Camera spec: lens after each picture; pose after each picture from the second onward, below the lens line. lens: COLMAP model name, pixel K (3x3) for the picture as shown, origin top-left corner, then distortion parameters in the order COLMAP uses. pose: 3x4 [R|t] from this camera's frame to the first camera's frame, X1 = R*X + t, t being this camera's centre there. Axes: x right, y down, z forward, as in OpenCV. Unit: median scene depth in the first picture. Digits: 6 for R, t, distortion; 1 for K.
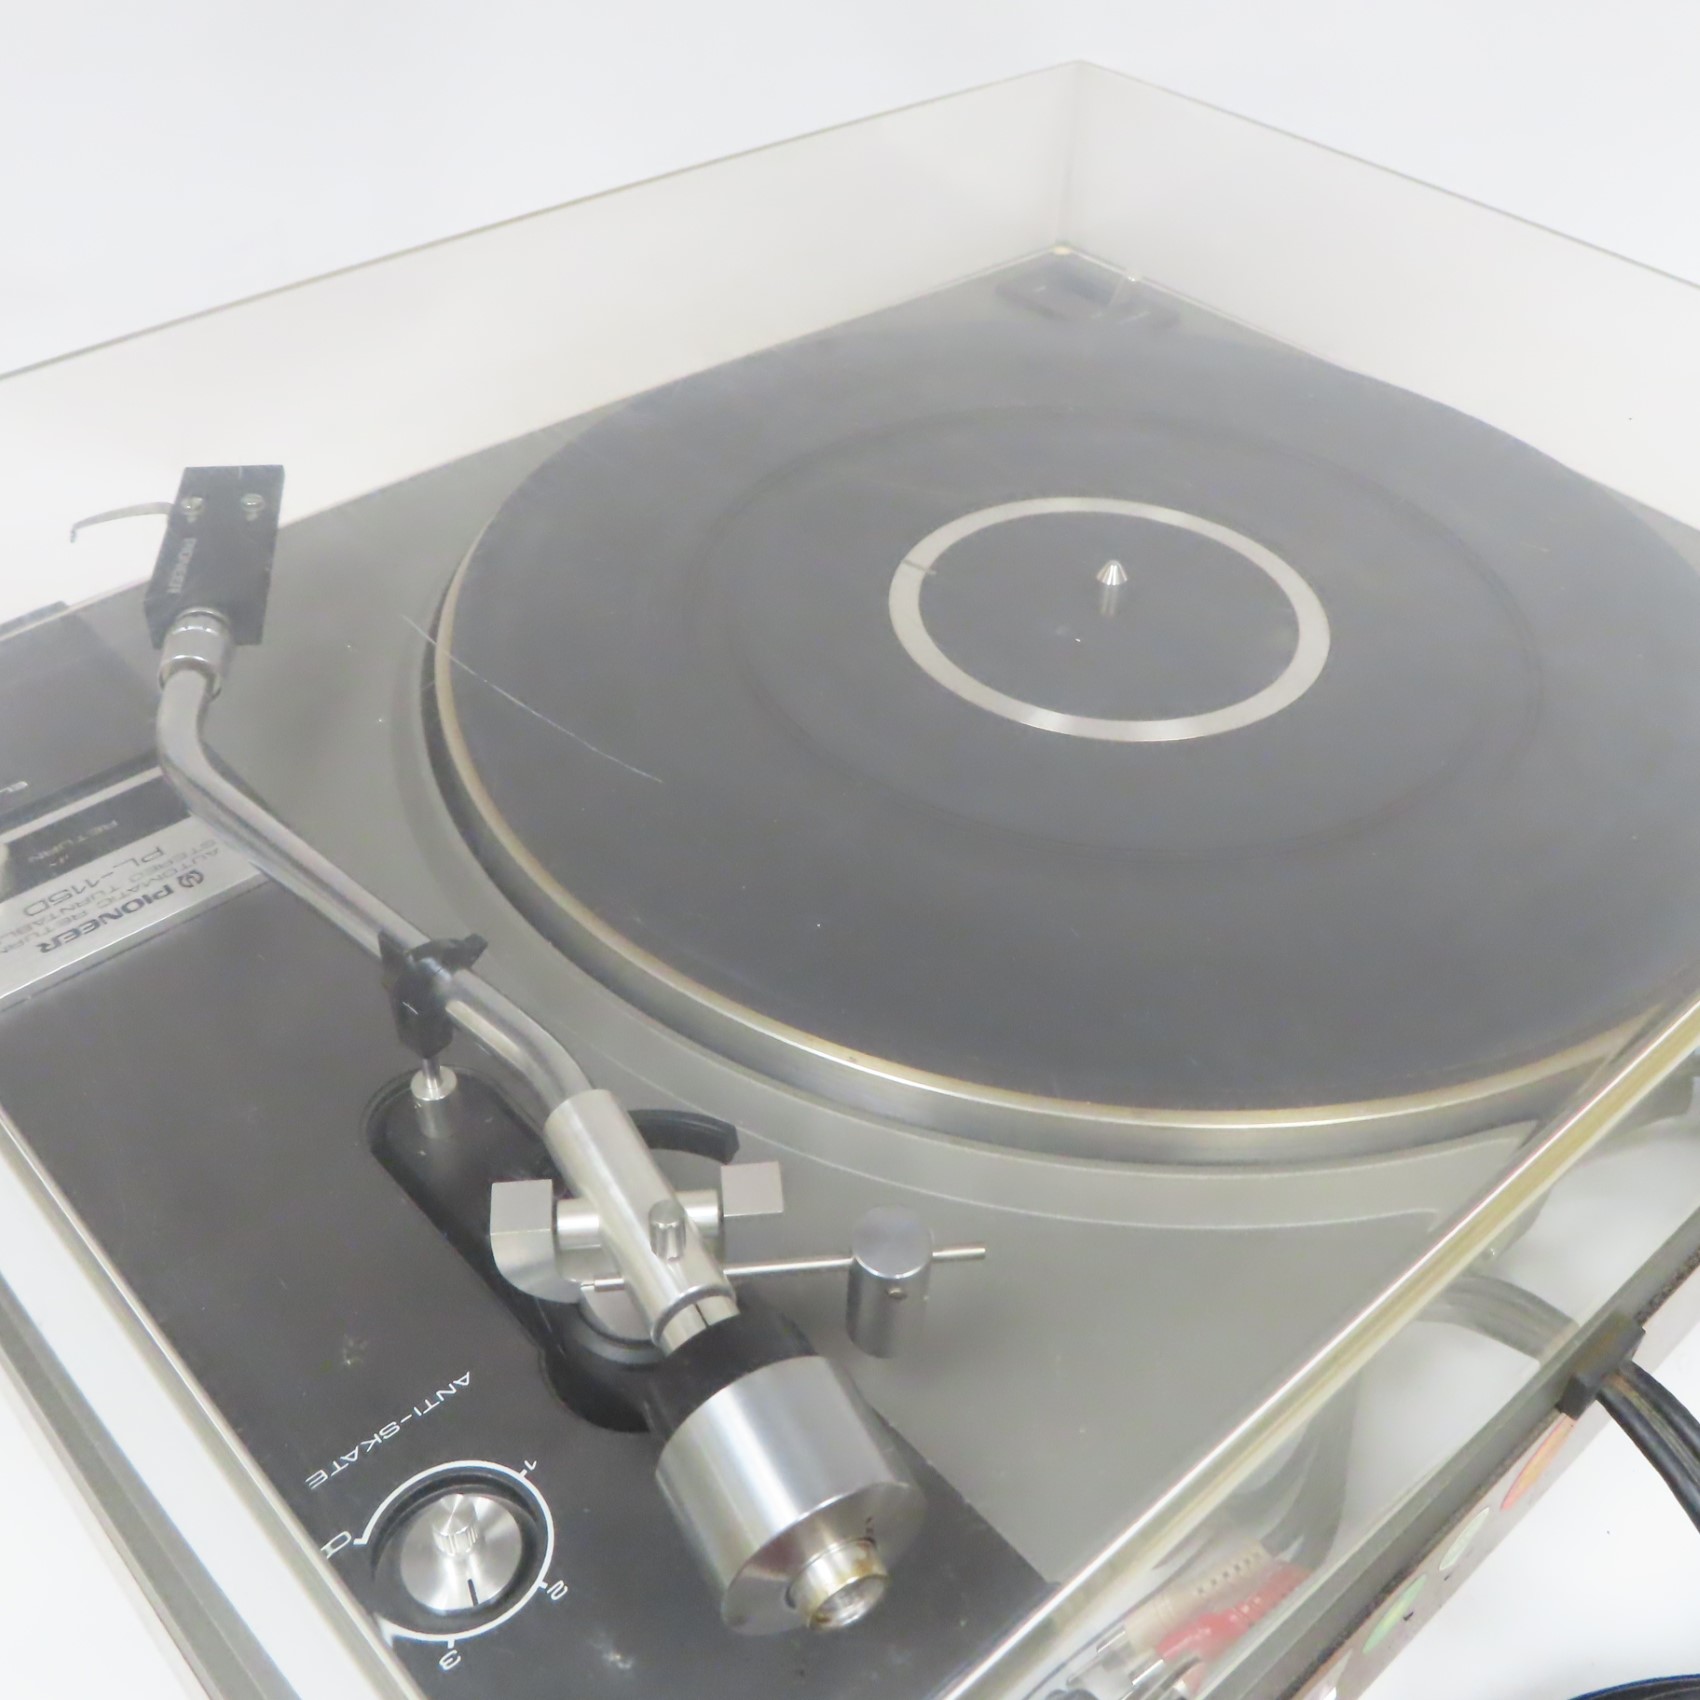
lens RADIAL K [[1866.8, 0, 945.0], [0, 1866.8, 847.7], [0, 0, 1]] dist [-0.179118, 0.443853]
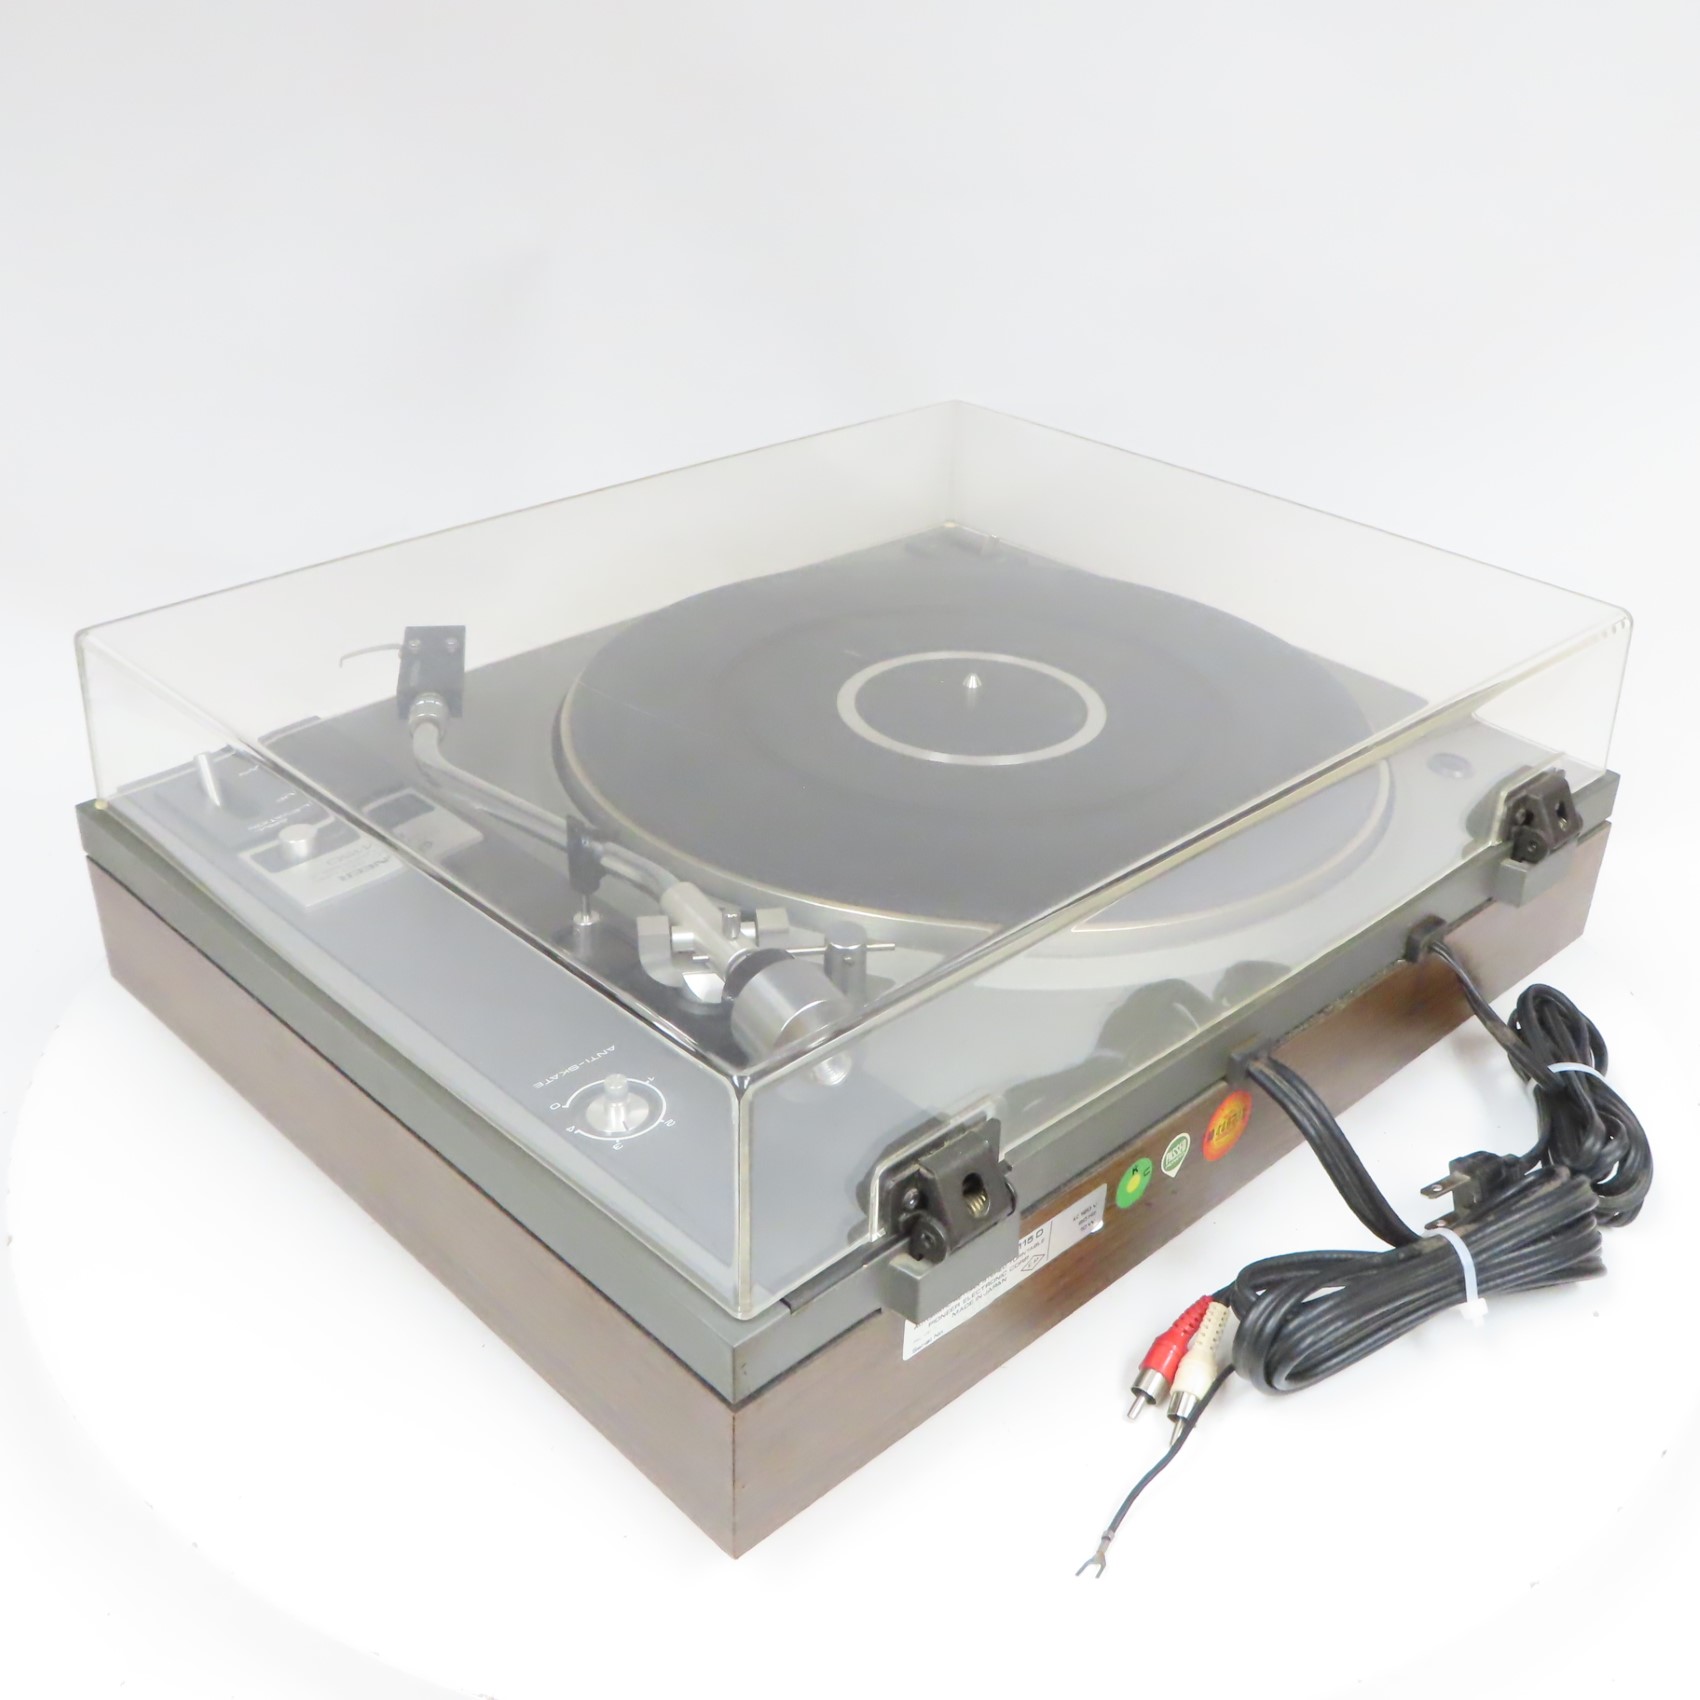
lens RADIAL K [[1814.0, 0, 850.0], [0, 1814.0, 850.0], [0, 0, 1]] dist [-0.001437, 0.000954]
pose [[0.999719, -0.017237, -0.016270, 0.005805], [0.013847, 0.981815, -0.189337, 0.334663], [0.019238, 0.189058, 0.981777, -0.610747]]
